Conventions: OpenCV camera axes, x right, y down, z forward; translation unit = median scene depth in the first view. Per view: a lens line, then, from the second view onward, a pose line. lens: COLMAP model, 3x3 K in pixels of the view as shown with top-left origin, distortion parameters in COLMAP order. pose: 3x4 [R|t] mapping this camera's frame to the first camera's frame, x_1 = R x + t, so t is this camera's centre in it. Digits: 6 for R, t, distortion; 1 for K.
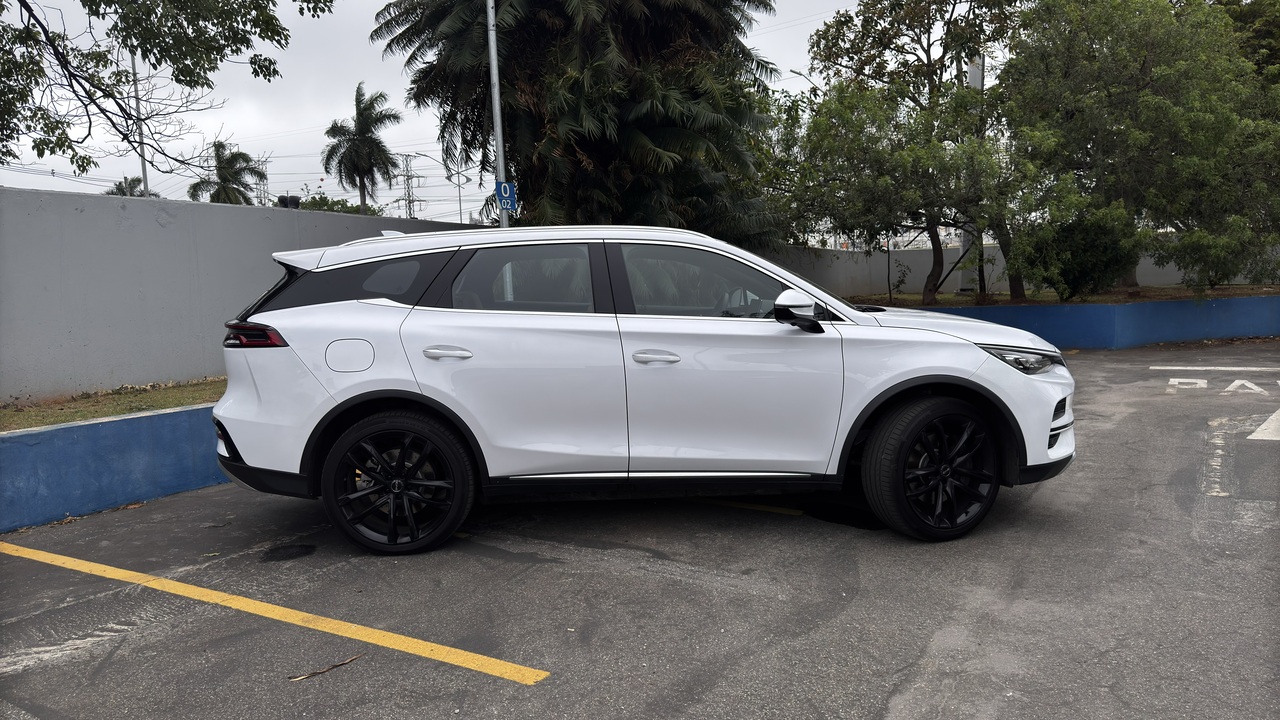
lens RADIAL K [[888.9, 0, 640.0], [0, 888.9, 360.0], [0, 0, 1]] dist [0.107784, -0.183360]
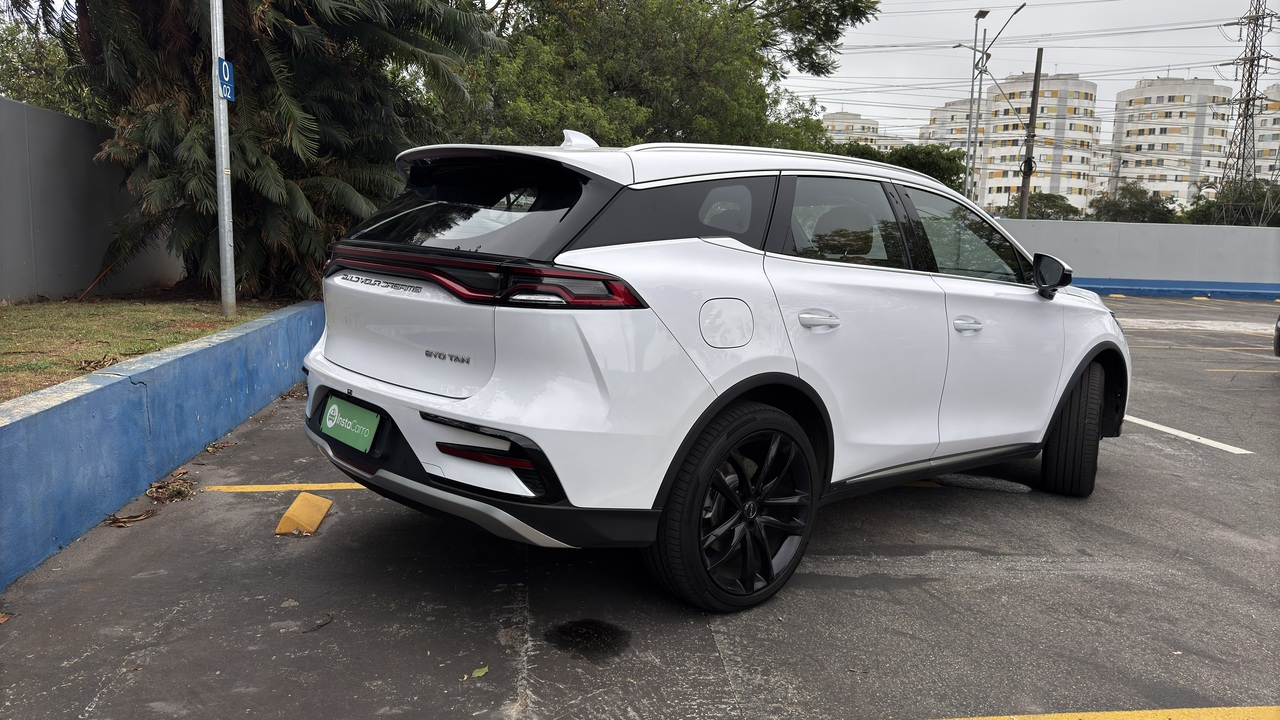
lens RADIAL K [[888.9, 0, 640.0], [0, 888.9, 360.0], [0, 0, 1]] dist [0.107784, -0.183360]
pose [[0.772036, -0.025939, 0.635050, -0.775569], [-0.008208, 0.998677, 0.050769, -0.010281], [-0.635526, -0.044408, 0.770801, 0.523258]]
